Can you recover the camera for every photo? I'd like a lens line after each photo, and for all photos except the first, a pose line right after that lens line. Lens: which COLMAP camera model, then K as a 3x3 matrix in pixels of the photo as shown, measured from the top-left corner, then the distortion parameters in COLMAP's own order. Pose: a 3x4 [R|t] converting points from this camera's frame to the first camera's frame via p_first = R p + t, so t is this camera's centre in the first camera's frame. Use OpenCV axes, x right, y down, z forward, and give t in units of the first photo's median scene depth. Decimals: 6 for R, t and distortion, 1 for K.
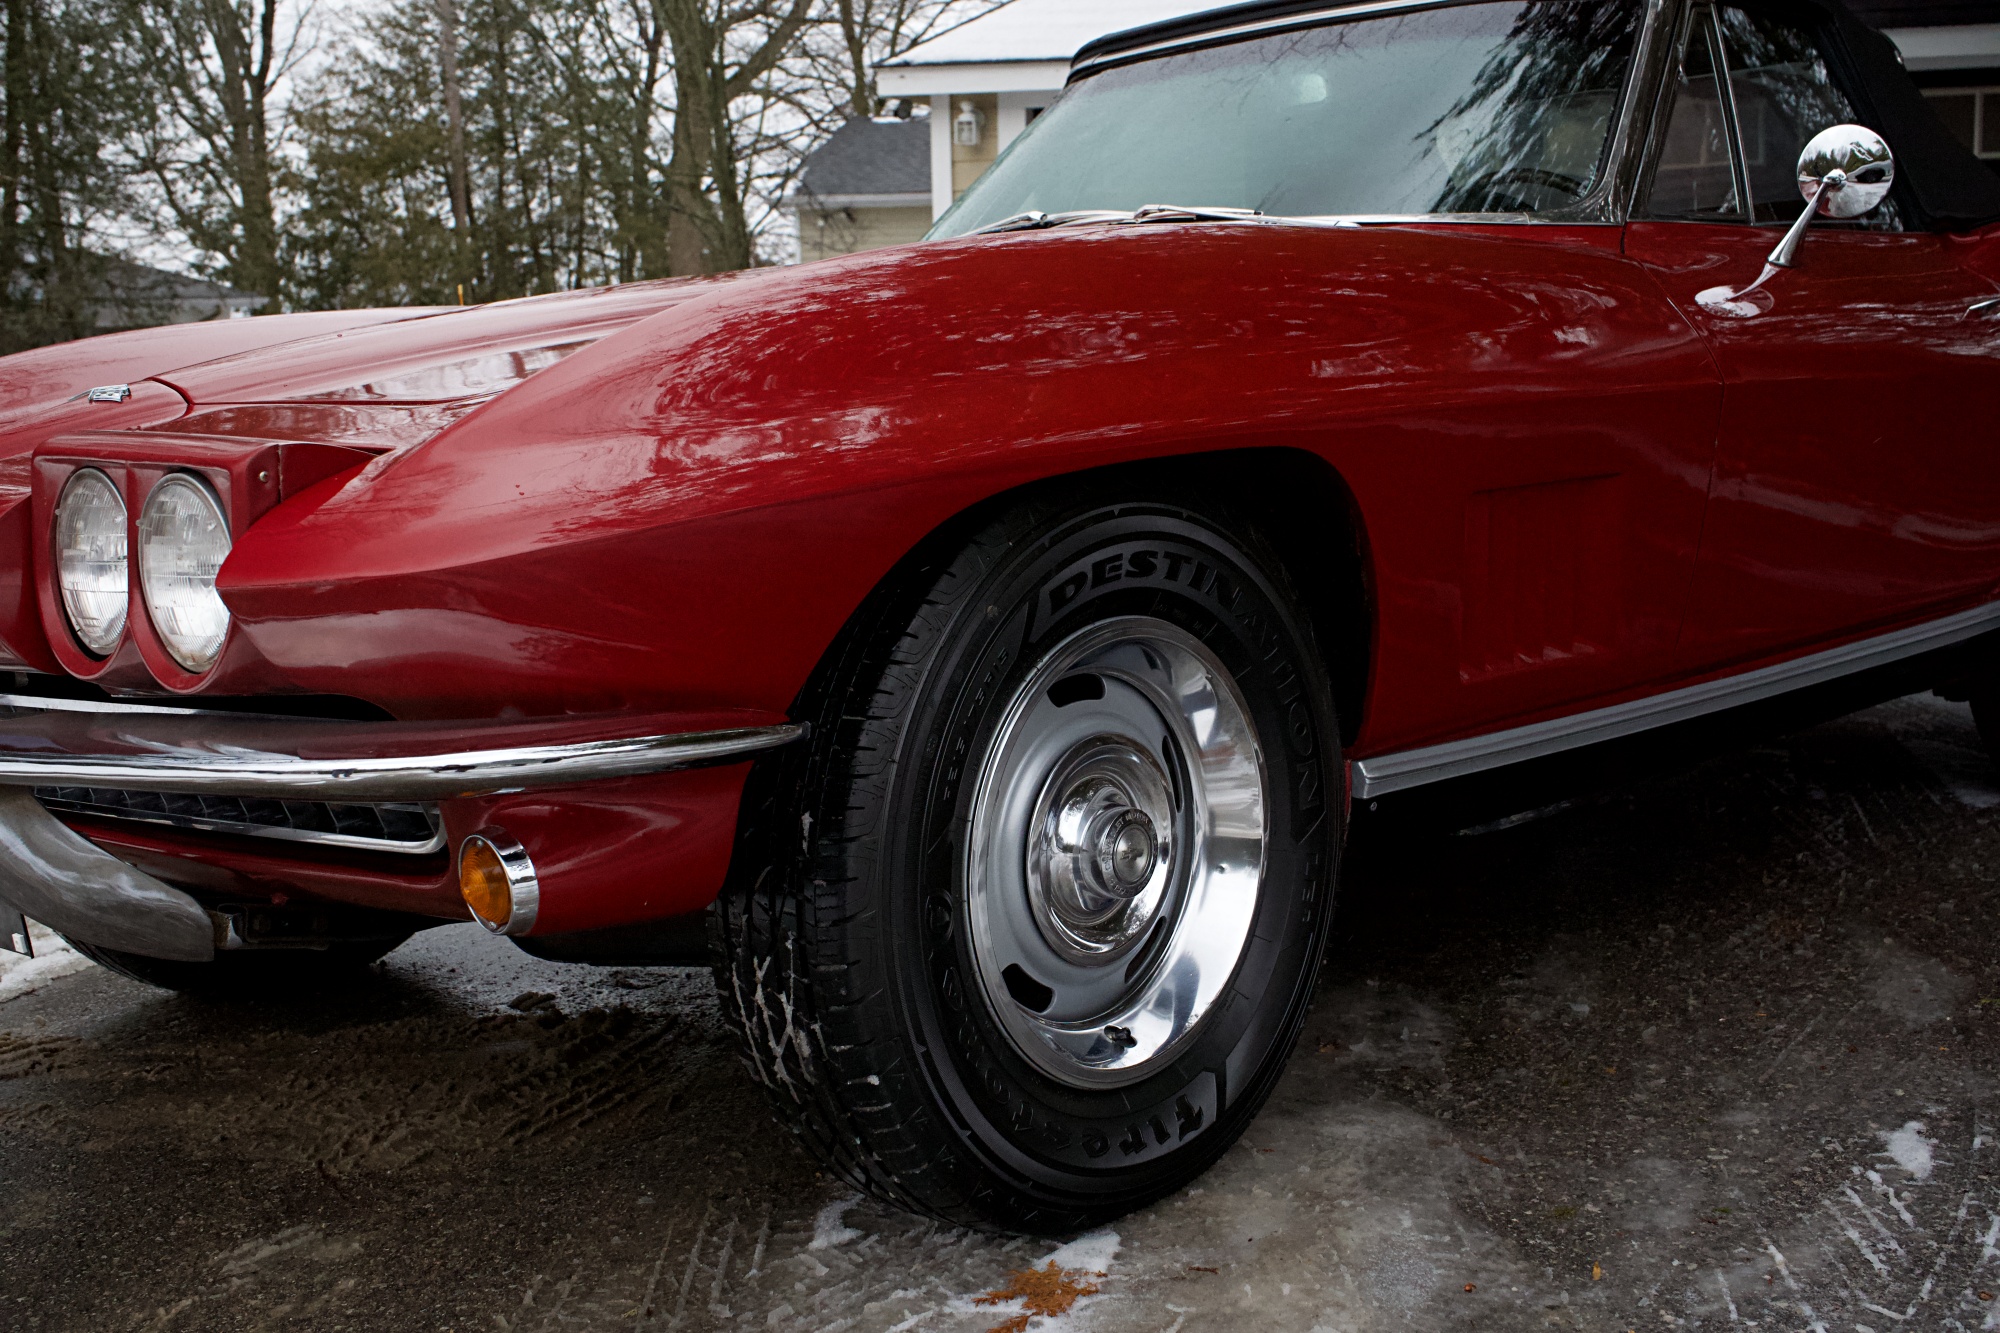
lens RADIAL K [[2369.0, 0, 980.7], [0, 2369.0, 688.2], [0, 0, 1]] dist [0.006513, 0.000000]
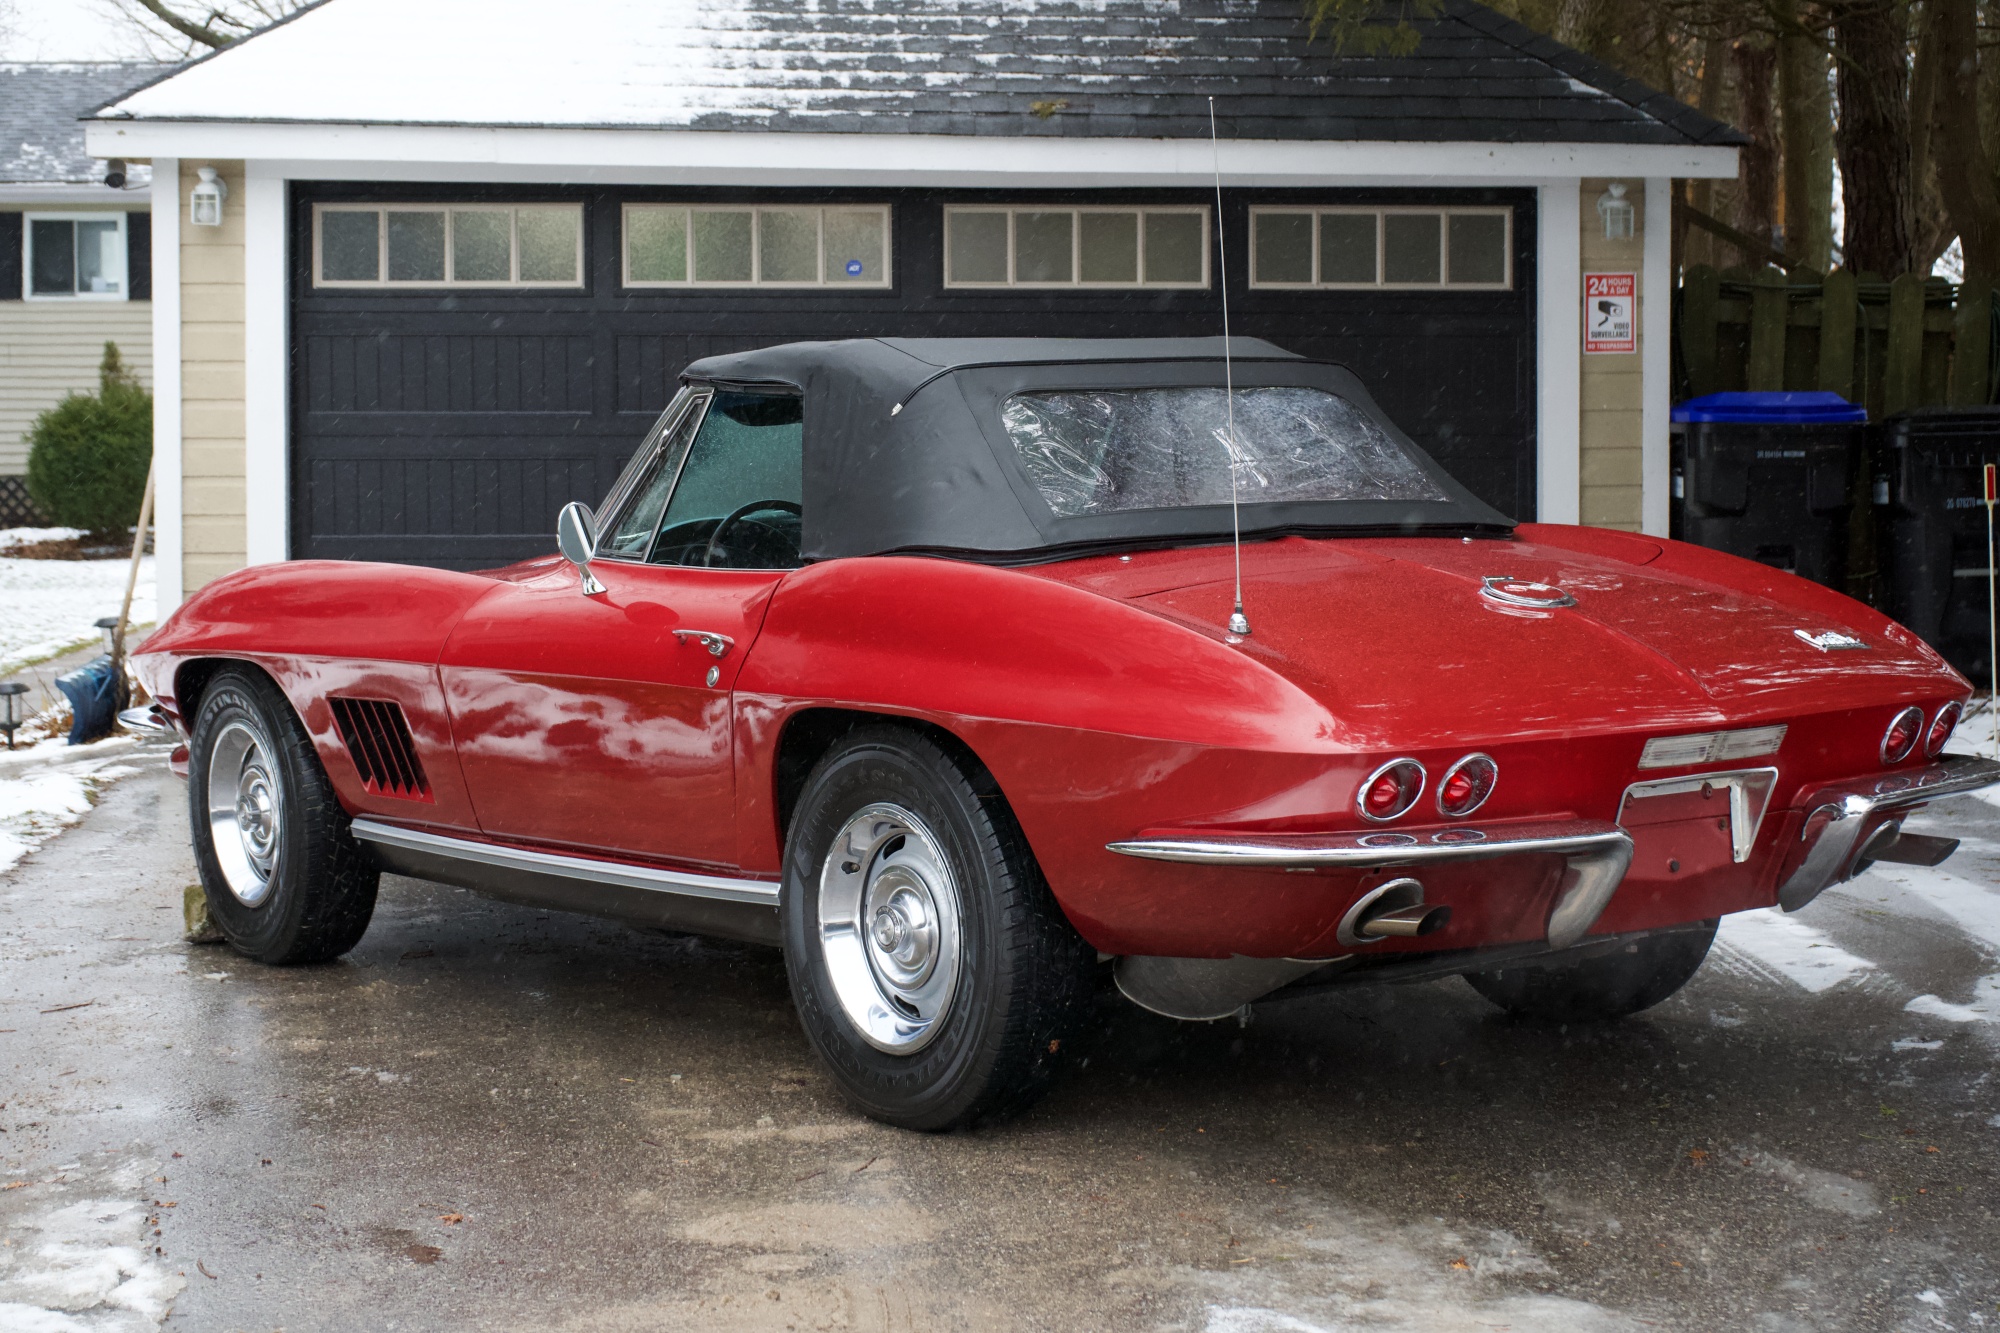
lens RADIAL K [[3758.8, 0, 989.5], [0, 3758.8, 661.6], [0, 0, 1]] dist [-0.089960, 0.000000]
pose [[0.938506, -0.001392, 0.345261, -0.182909], [0.024193, 0.997799, -0.061737, -0.012056], [-0.344415, 0.066294, 0.936474, -0.187495]]
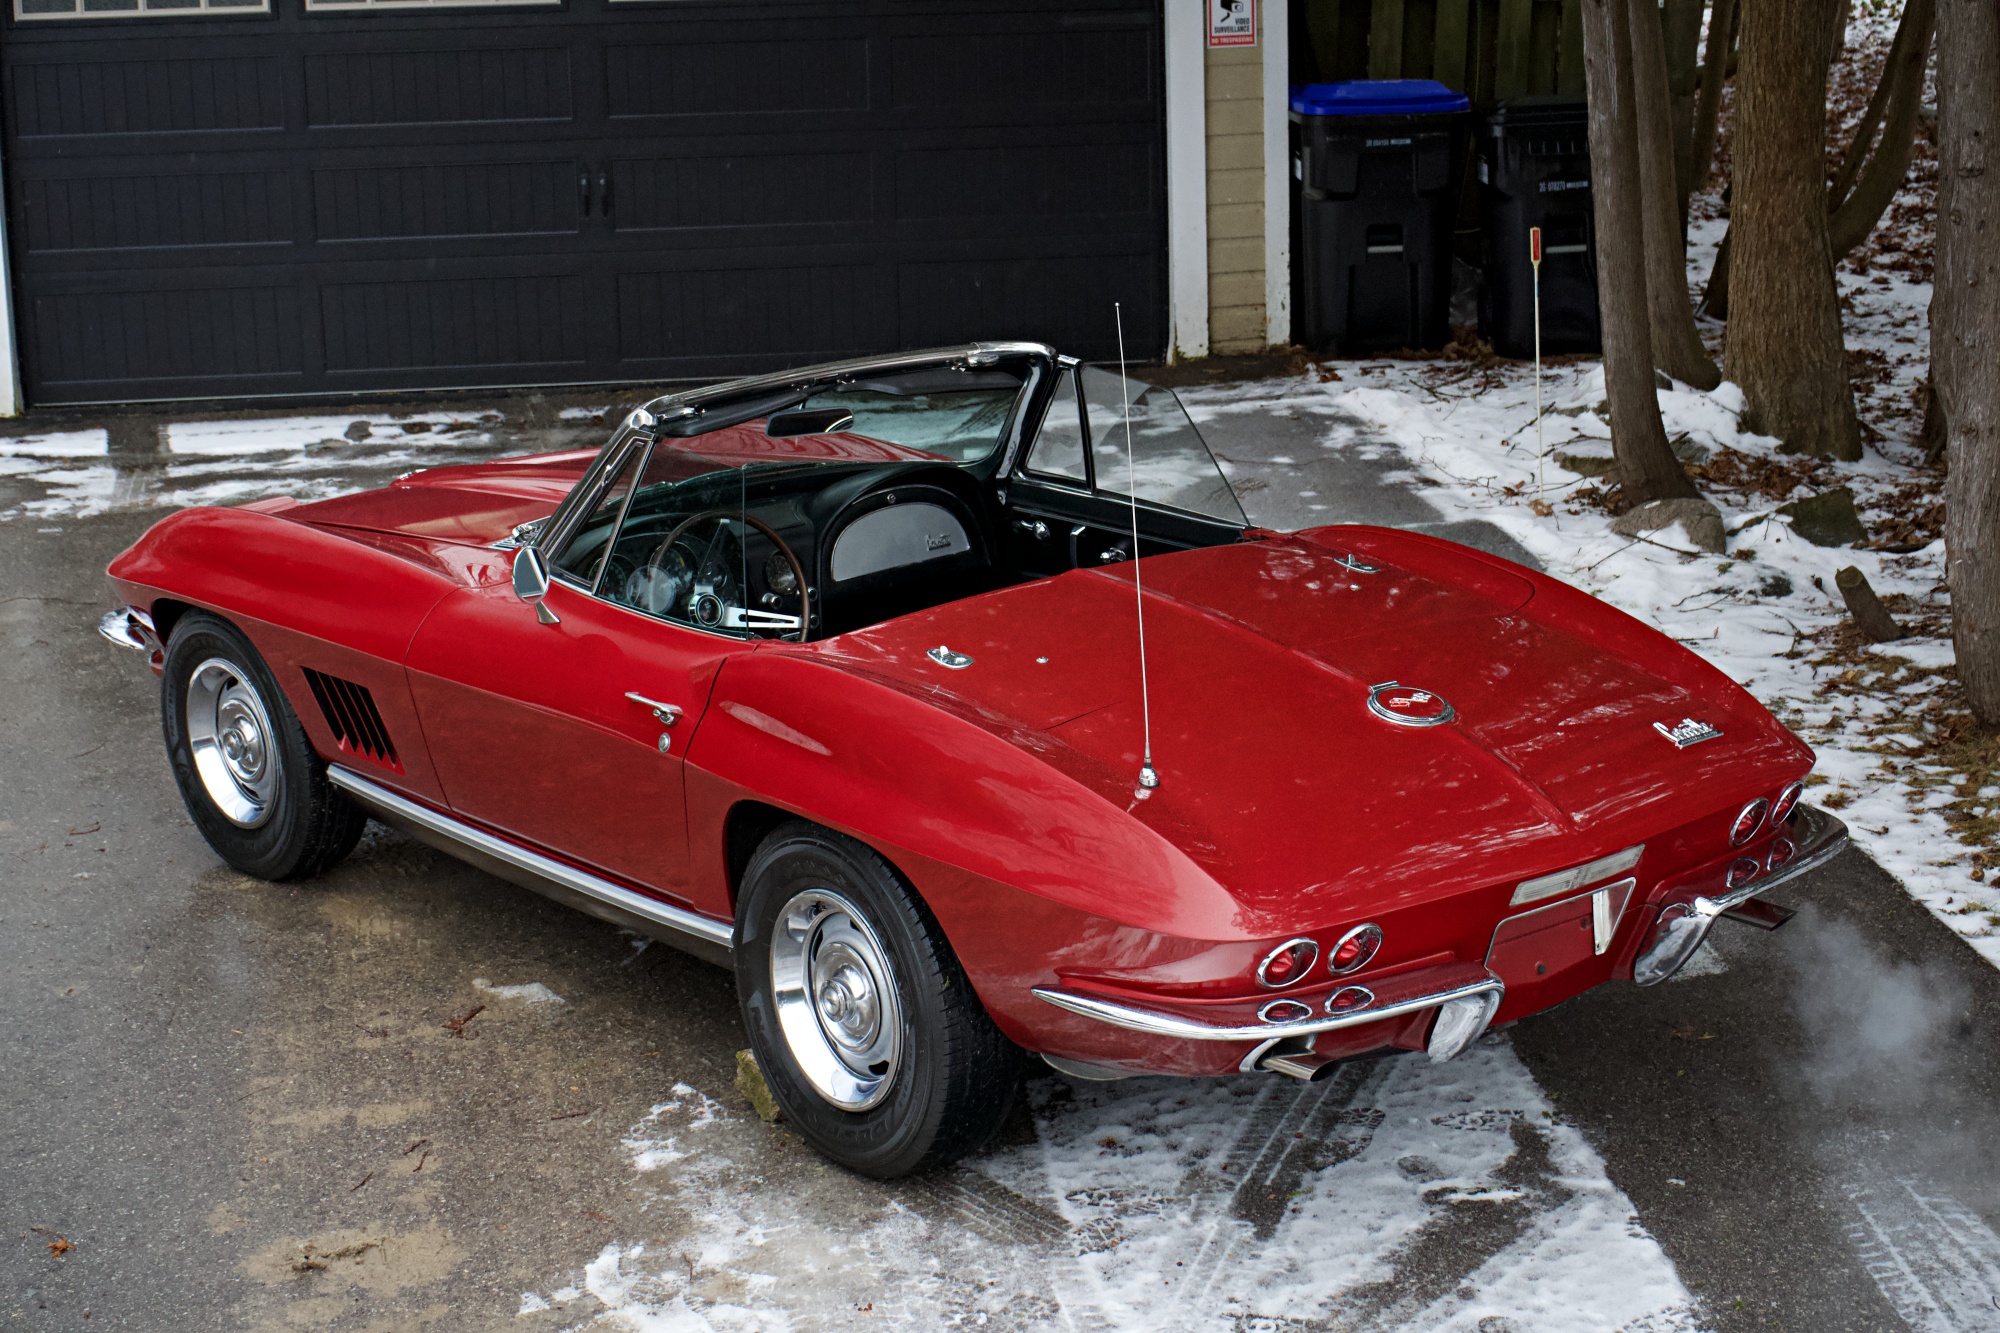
lens RADIAL K [[3614.9, 0, 1008.7], [0, 3614.9, 651.2], [0, 0, 1]] dist [-0.073130, 0.000000]
pose [[0.918753, -0.091823, 0.384007, -0.149061], [0.048433, 0.991446, 0.121195, -0.131198], [-0.391851, -0.092750, 0.915342, -0.269708]]
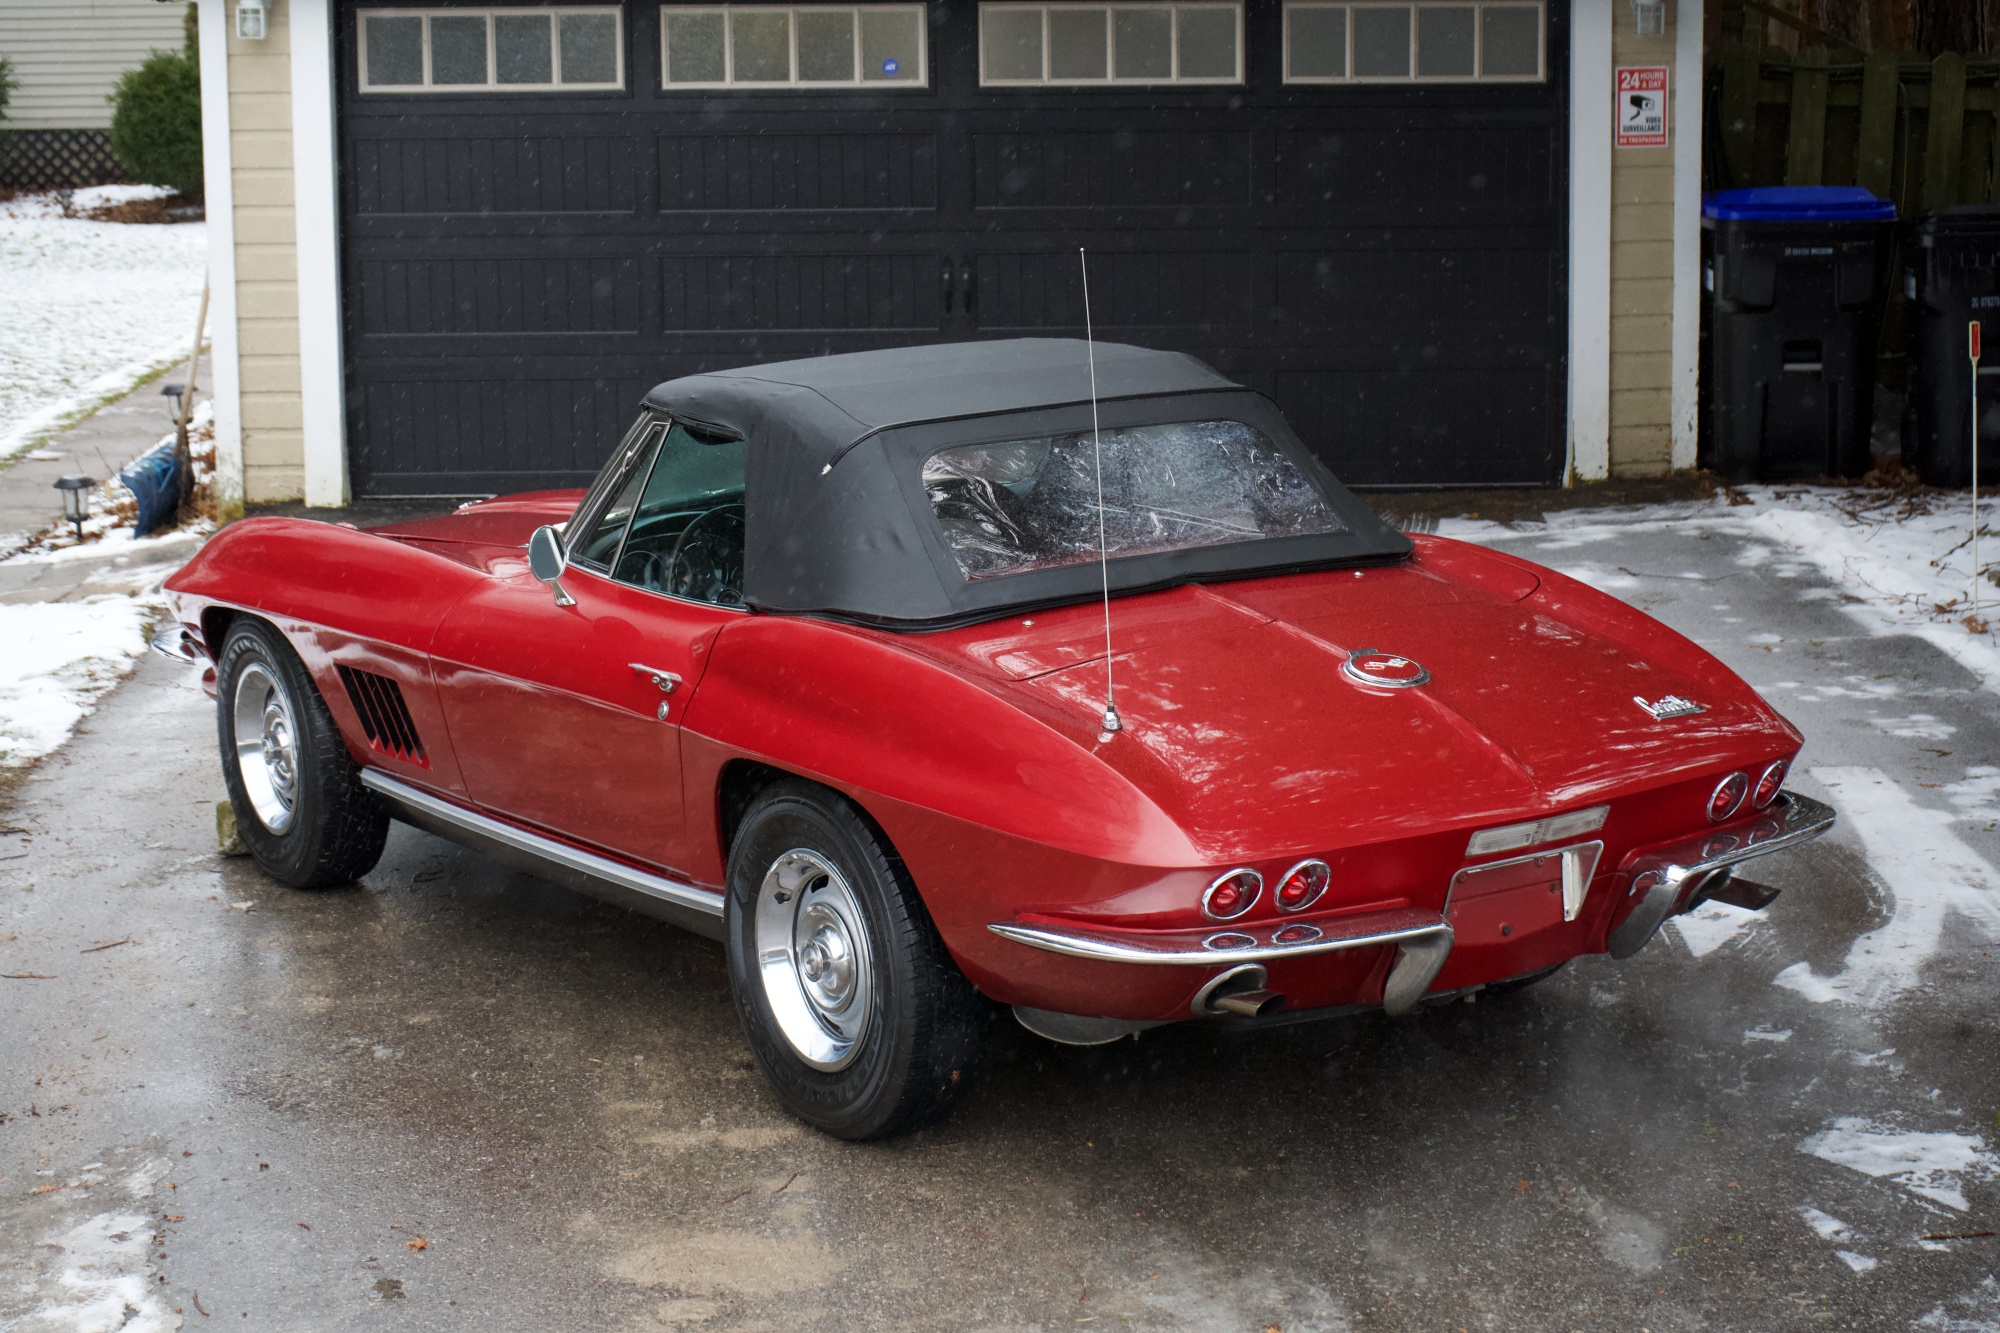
lens RADIAL K [[3935.9, 0, 981.4], [0, 3935.9, 647.7], [0, 0, 1]] dist [-0.108166, 0.000000]
pose [[0.952183, -0.040562, 0.302824, -0.172958], [0.025722, 0.998272, 0.052834, -0.093455], [-0.304444, -0.042519, 0.951581, -0.284505]]
